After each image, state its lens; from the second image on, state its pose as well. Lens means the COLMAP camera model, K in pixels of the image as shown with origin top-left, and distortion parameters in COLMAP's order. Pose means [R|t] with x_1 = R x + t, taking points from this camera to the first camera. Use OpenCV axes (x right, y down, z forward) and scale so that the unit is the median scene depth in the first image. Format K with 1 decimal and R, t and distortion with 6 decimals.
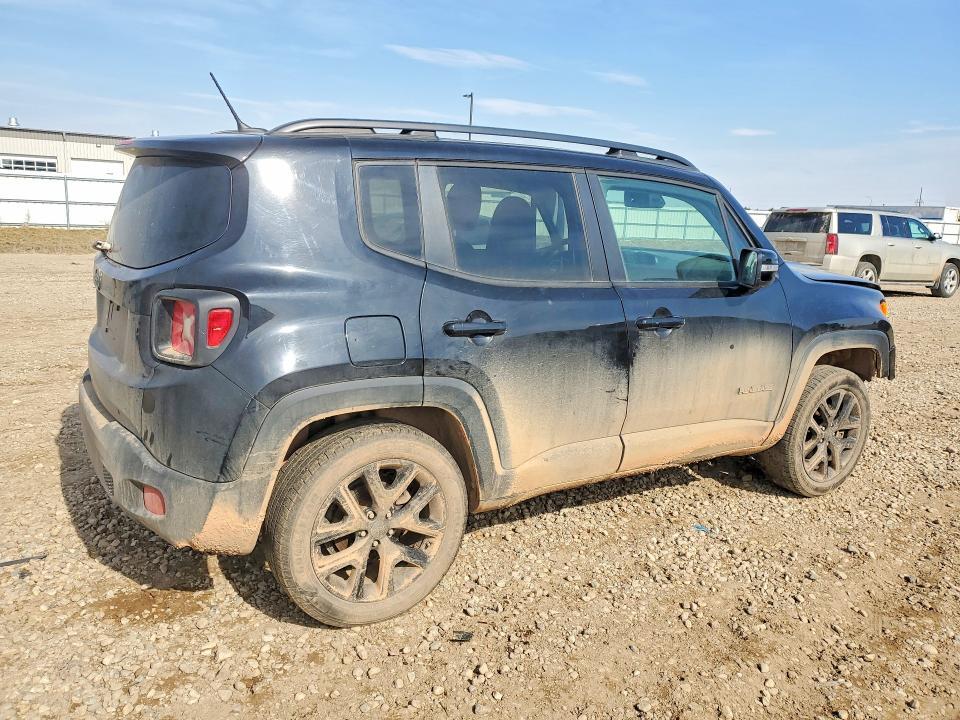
lens RADIAL K [[755.2, 0, 472.8], [0, 755.2, 343.3], [0, 0, 1]] dist [0.026923, 0.000966]
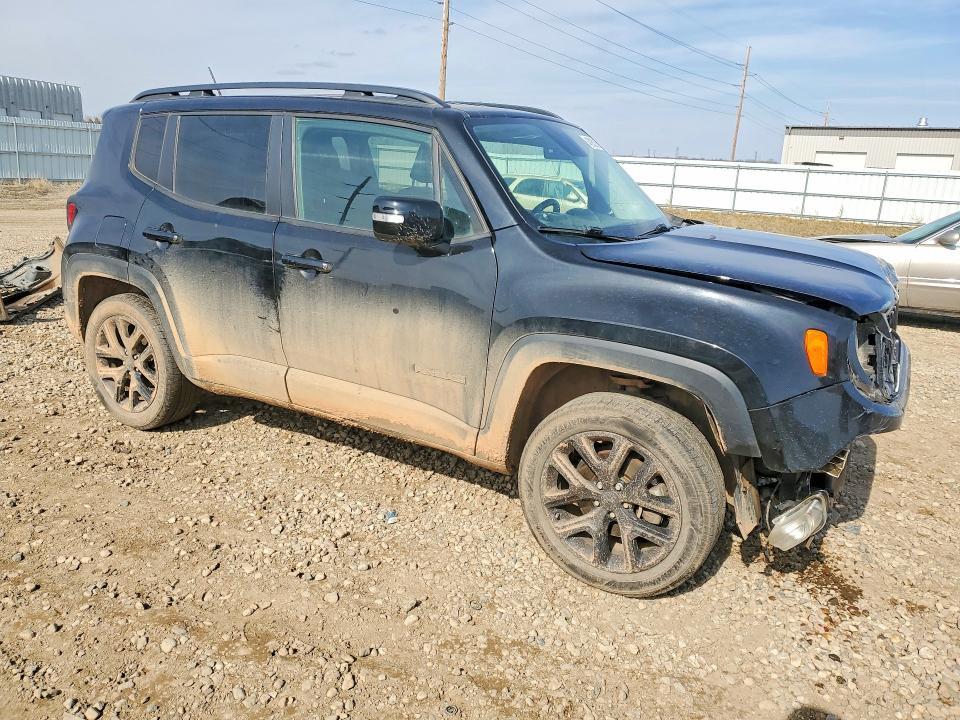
lens RADIAL K [[755.2, 0, 472.8], [0, 755.2, 343.3], [0, 0, 1]] dist [0.026923, 0.000966]
pose [[0.454532, 0.193498, -0.869459, 1.223512], [-0.196479, 0.973856, 0.114018, -0.080616], [0.868790, 0.119005, 0.480667, 0.720342]]
